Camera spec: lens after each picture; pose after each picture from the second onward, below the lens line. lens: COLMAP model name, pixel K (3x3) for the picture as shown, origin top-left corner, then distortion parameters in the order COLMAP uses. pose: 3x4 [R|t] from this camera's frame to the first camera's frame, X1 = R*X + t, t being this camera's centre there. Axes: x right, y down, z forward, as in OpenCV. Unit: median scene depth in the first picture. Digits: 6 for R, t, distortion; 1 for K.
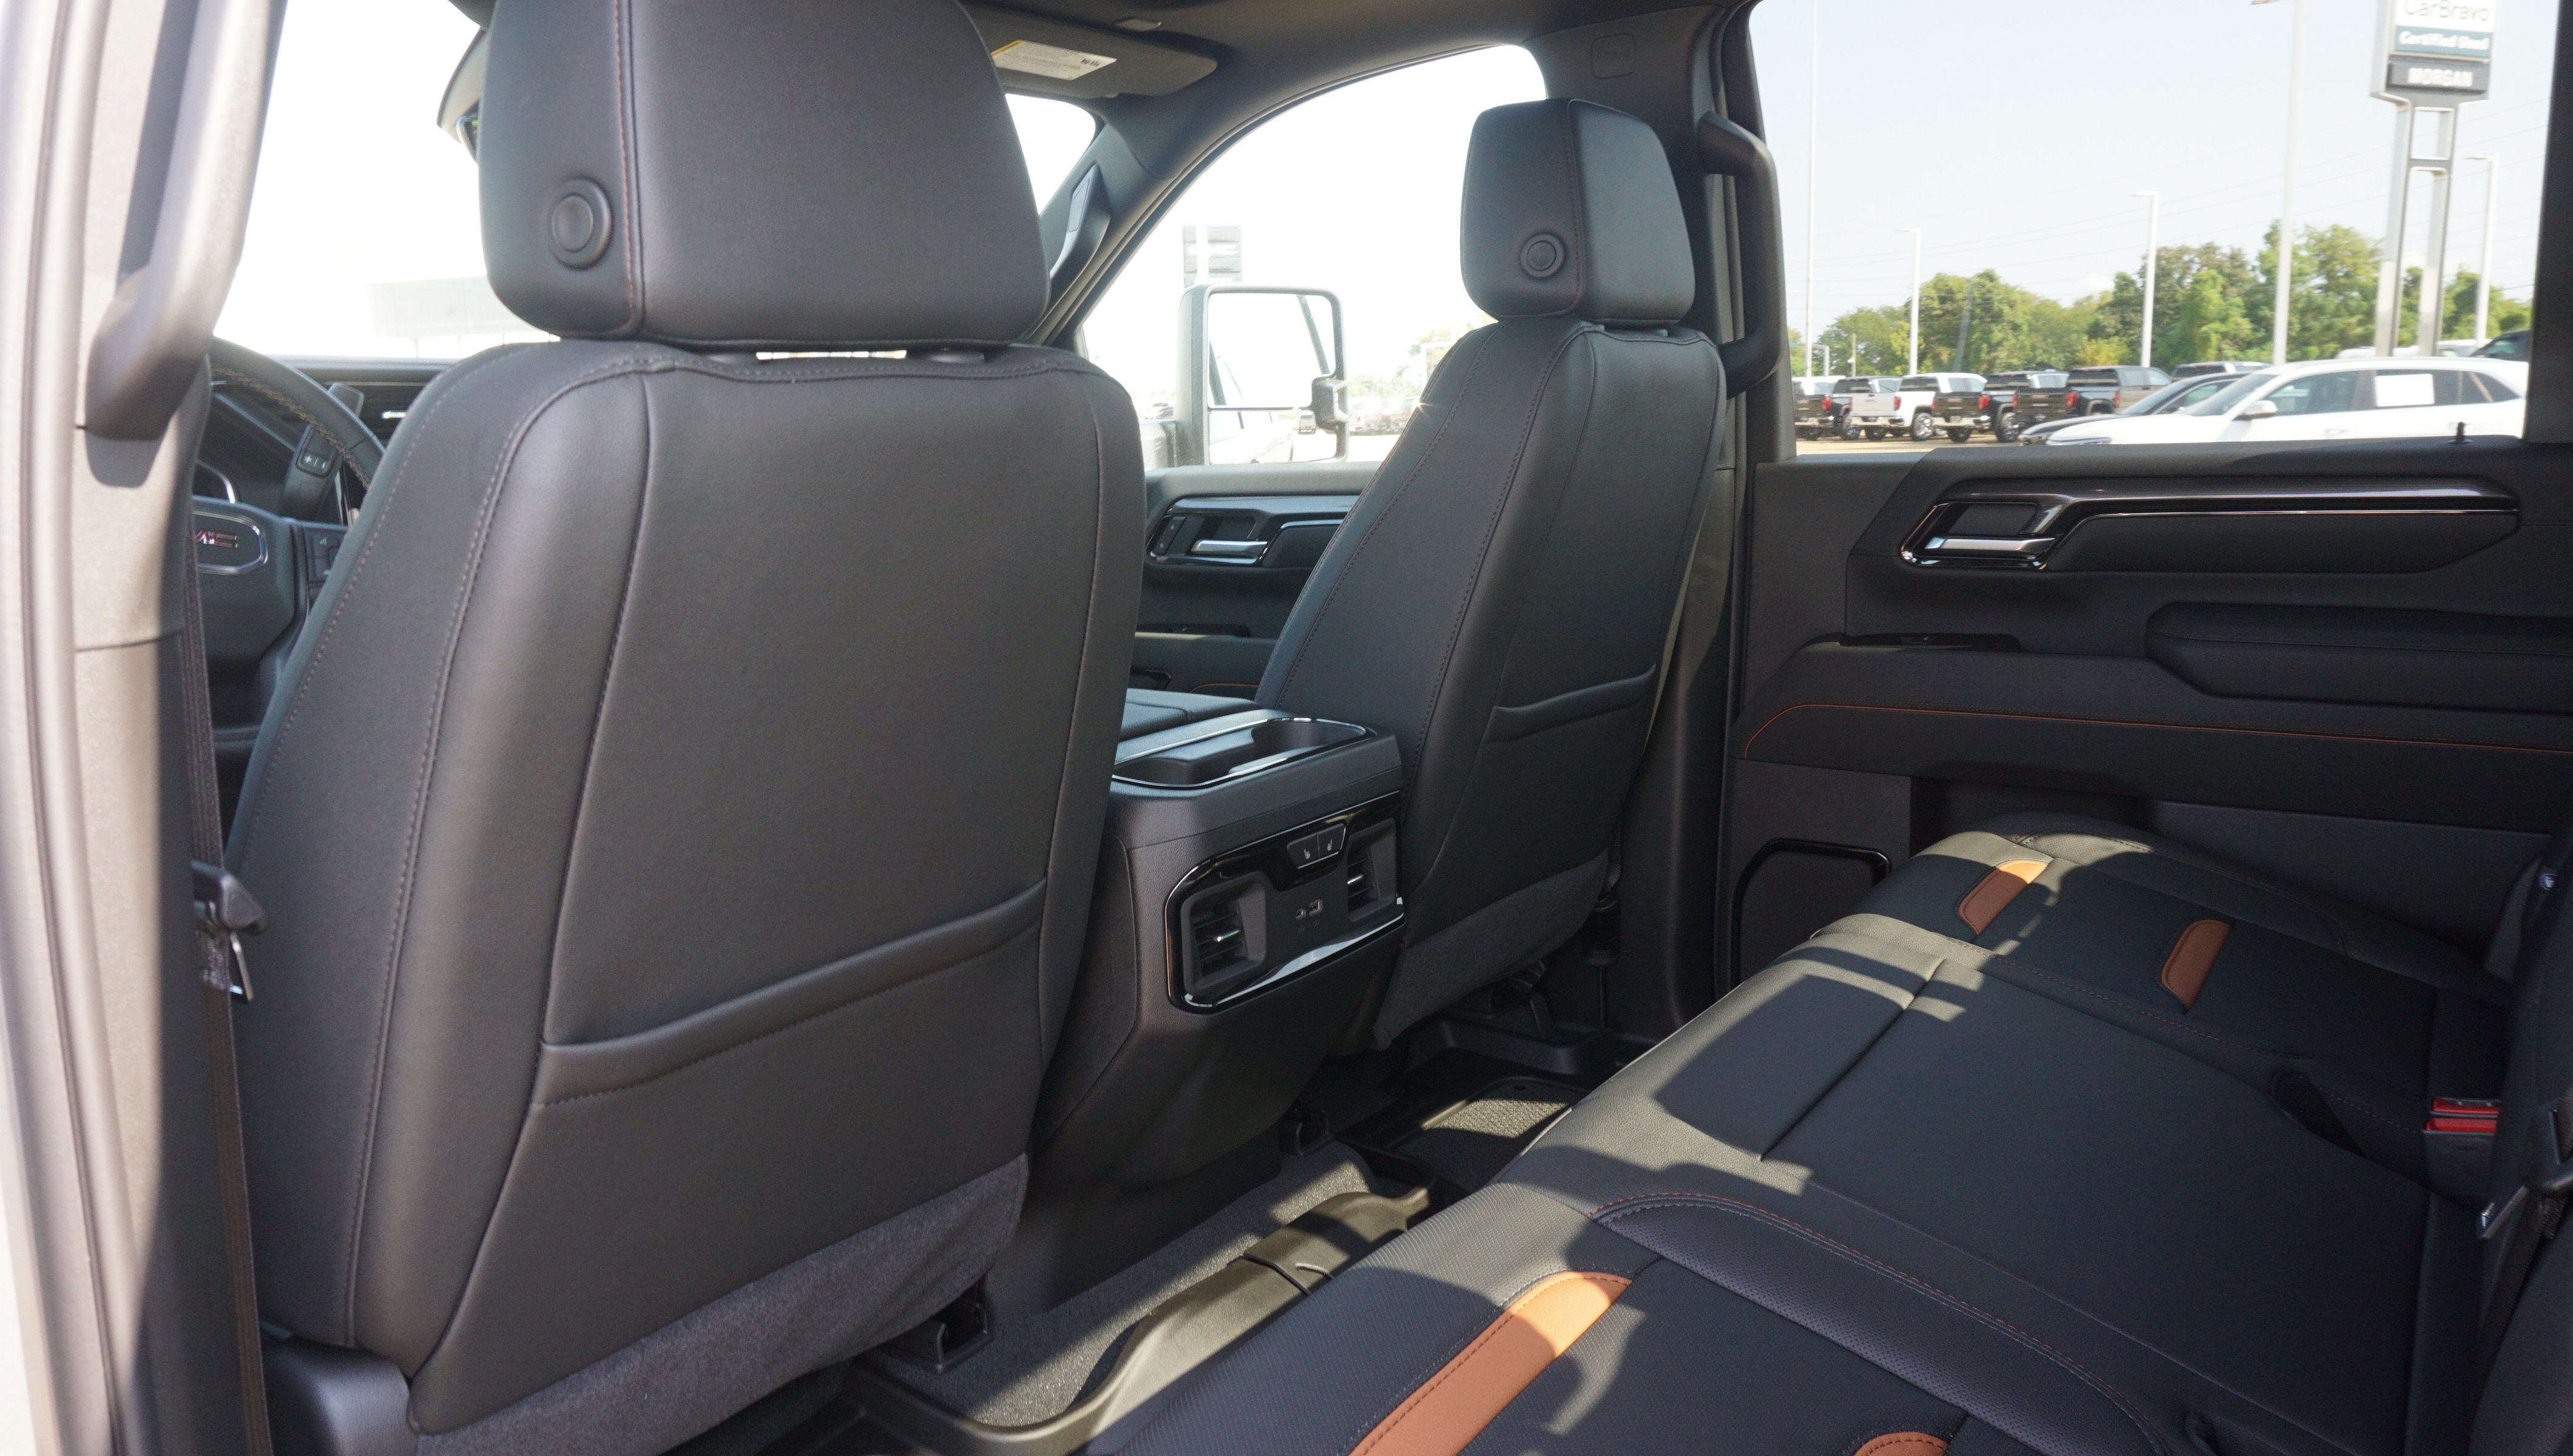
lens RADIAL K [[1731.9, 0, 1286.0], [0, 1731.9, 710.8], [0, 0, 1]] dist [-0.041893, 0.038918]
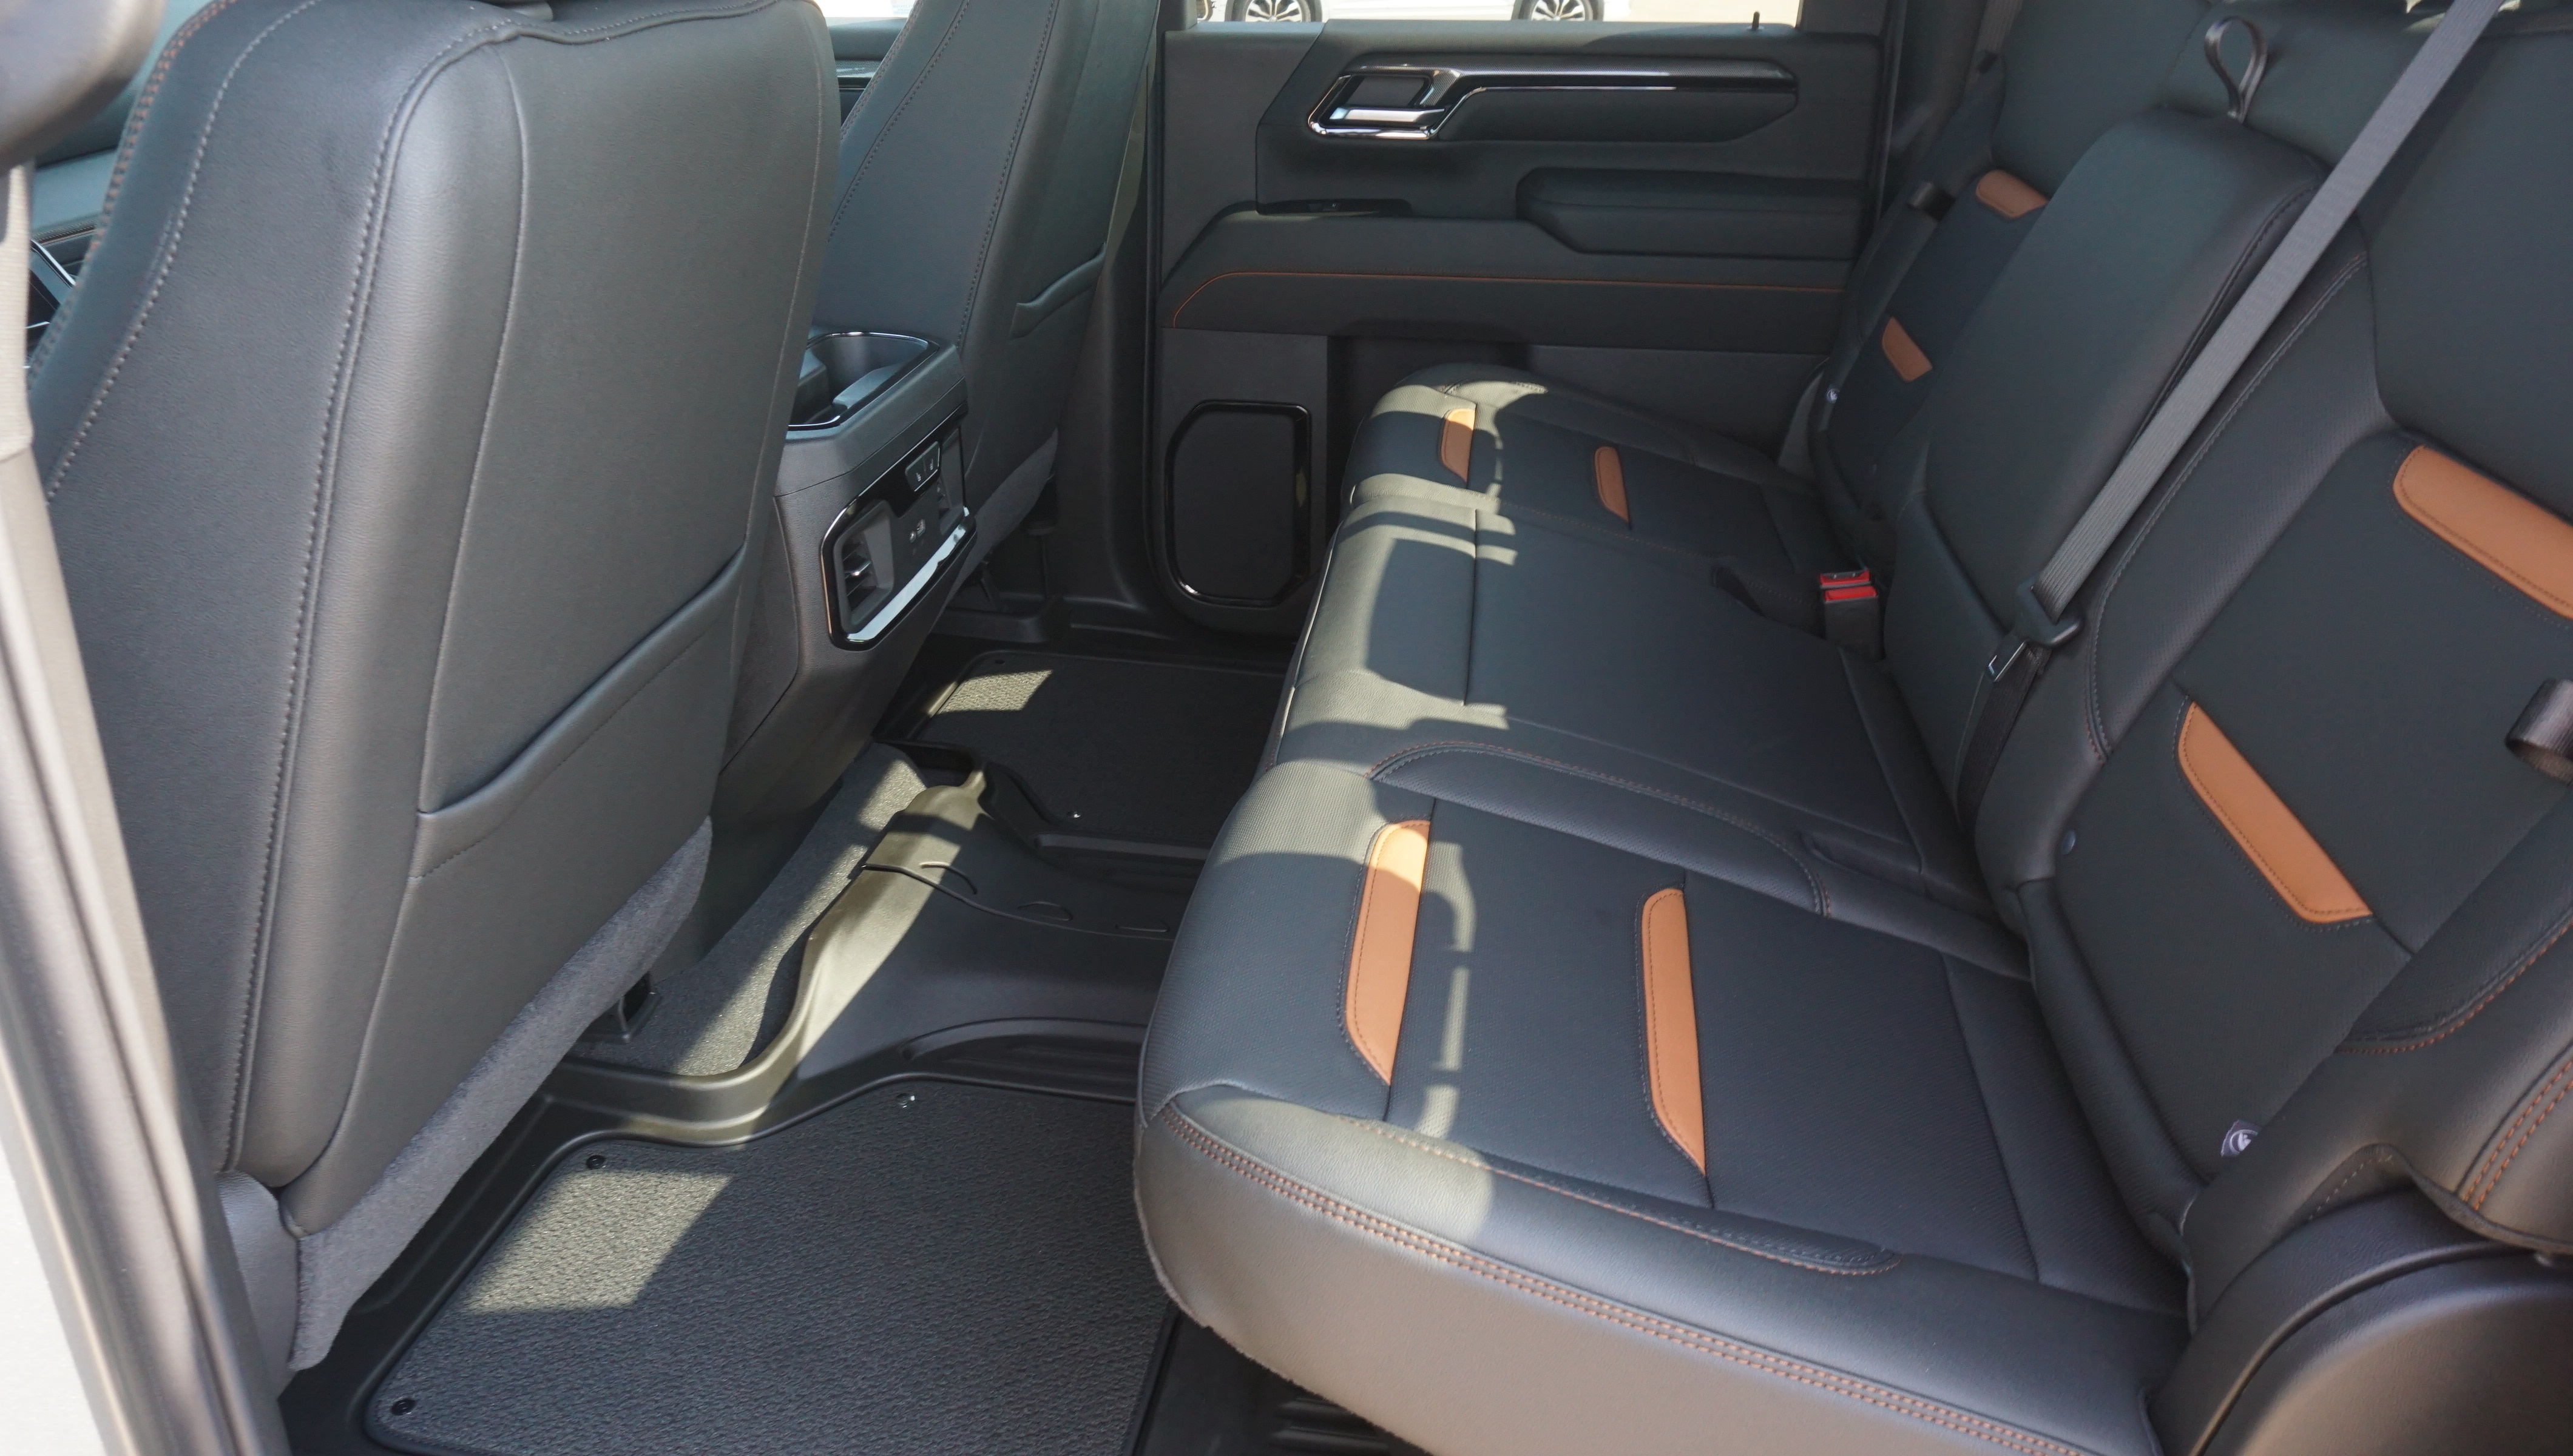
lens RADIAL K [[1731.9, 0, 1286.0], [0, 1731.9, 710.8], [0, 0, 1]] dist [-0.041893, 0.038918]
pose [[0.880385, -0.170608, 0.442510, -0.228250], [0.045664, 0.959213, 0.278971, -0.049053], [-0.472056, -0.225395, 0.852268, 0.013423]]
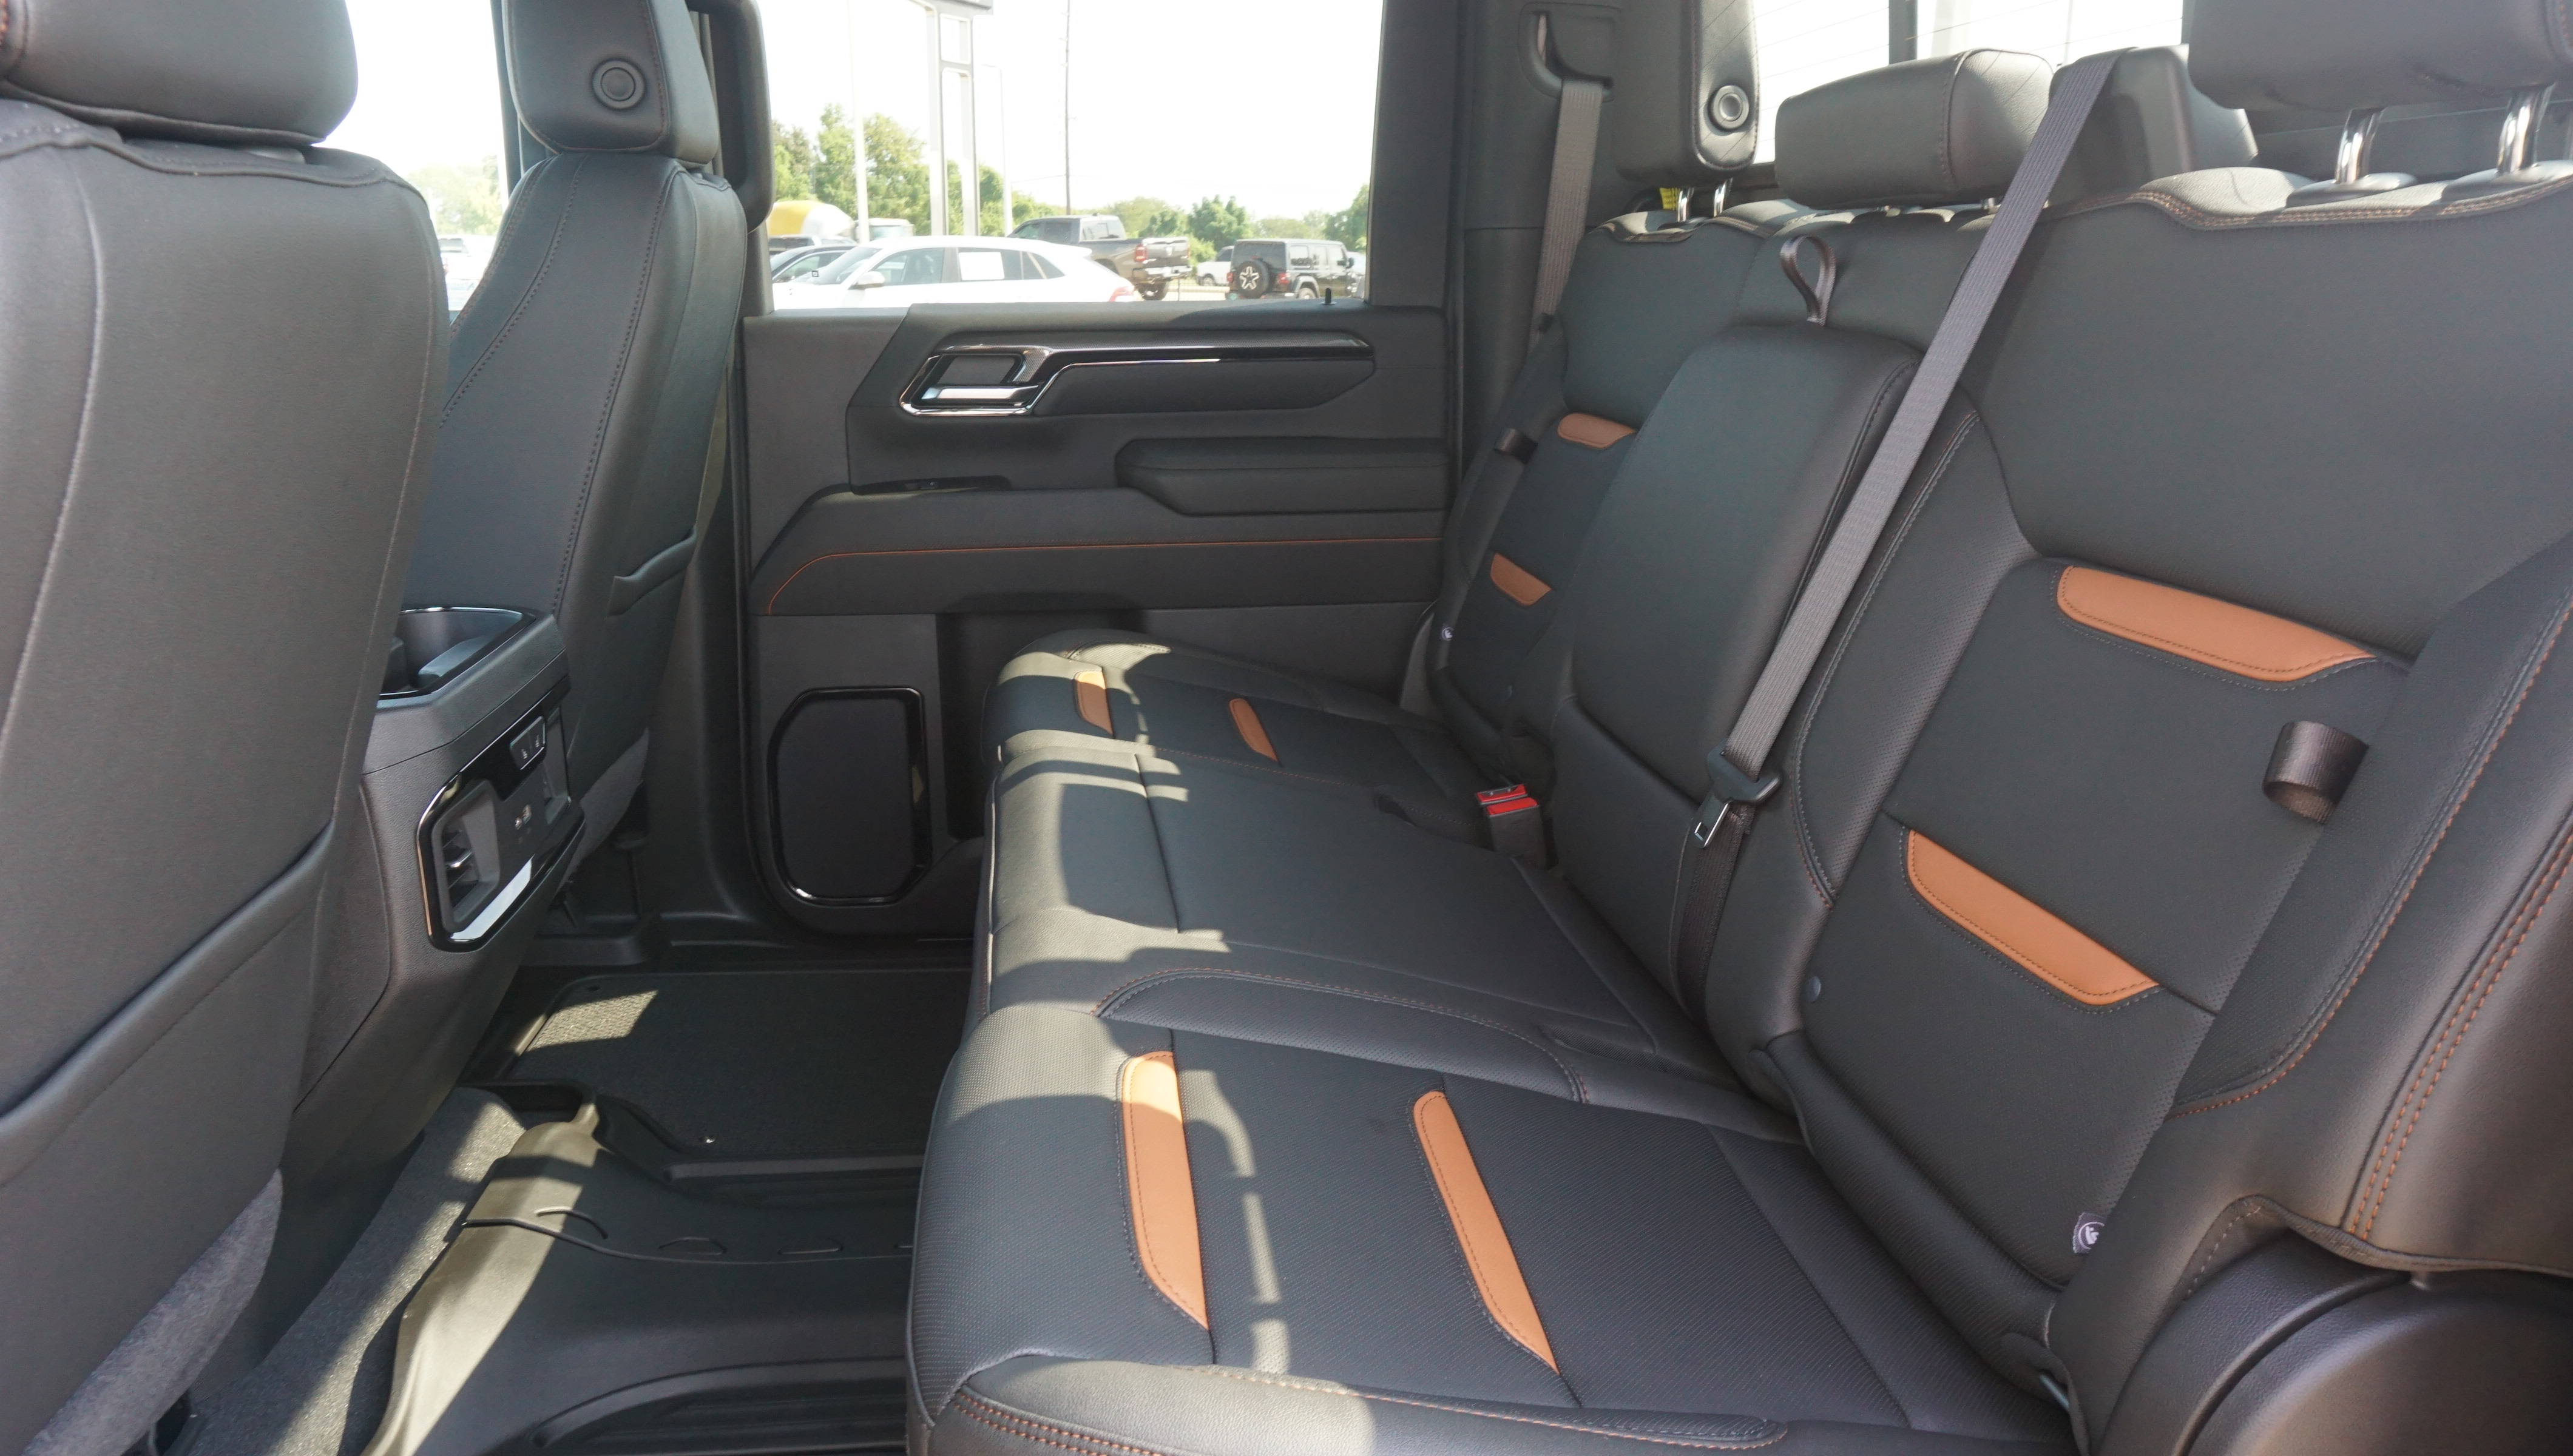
lens RADIAL K [[1727.5, 0, 1282.1], [0, 1727.5, 727.7], [0, 0, 1]] dist [-0.038792, 0.034095]
pose [[0.722009, -0.146355, 0.676227, -0.257100], [0.088584, 0.988882, 0.119441, -0.000952], [-0.686189, -0.026335, 0.726947, 0.082219]]
